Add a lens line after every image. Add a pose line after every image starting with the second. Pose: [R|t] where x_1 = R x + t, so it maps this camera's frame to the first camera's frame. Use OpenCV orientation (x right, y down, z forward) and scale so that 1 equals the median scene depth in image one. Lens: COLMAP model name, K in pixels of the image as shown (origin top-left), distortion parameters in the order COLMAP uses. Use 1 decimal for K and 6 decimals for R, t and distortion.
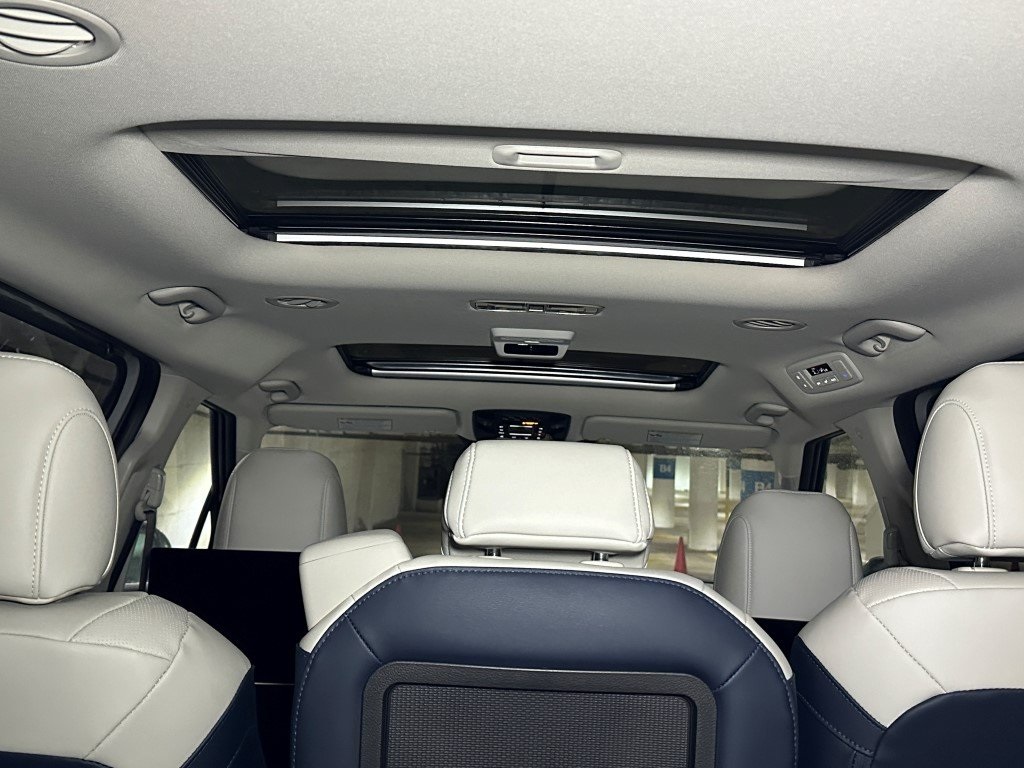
lens RADIAL K [[1080.2, 0, 512.3], [0, 1080.2, 383.8], [0, 0, 1]] dist [0.025276, 0.000000]
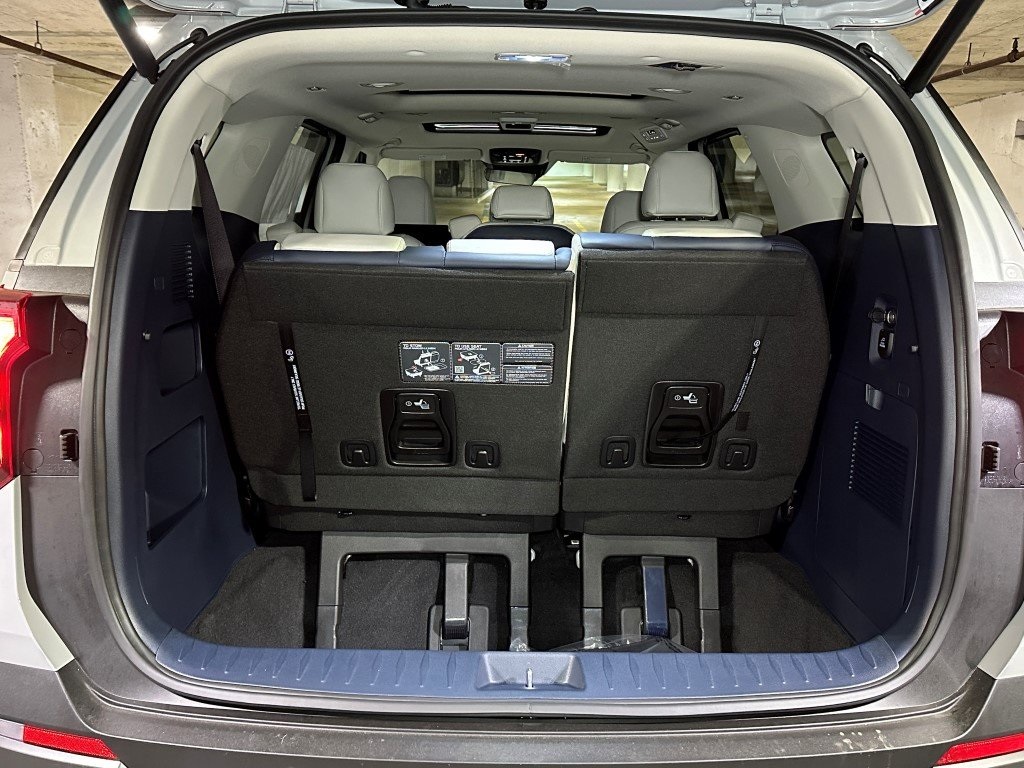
lens RADIAL K [[929.4, 0, 511.1], [0, 929.4, 383.0], [0, 0, 1]] dist [0.053897, 0.000842]
pose [[0.999597, -0.026972, -0.008814, 0.006123], [0.028375, 0.949409, 0.312758, -0.126561], [-0.000067, -0.312882, 0.949792, -0.902075]]
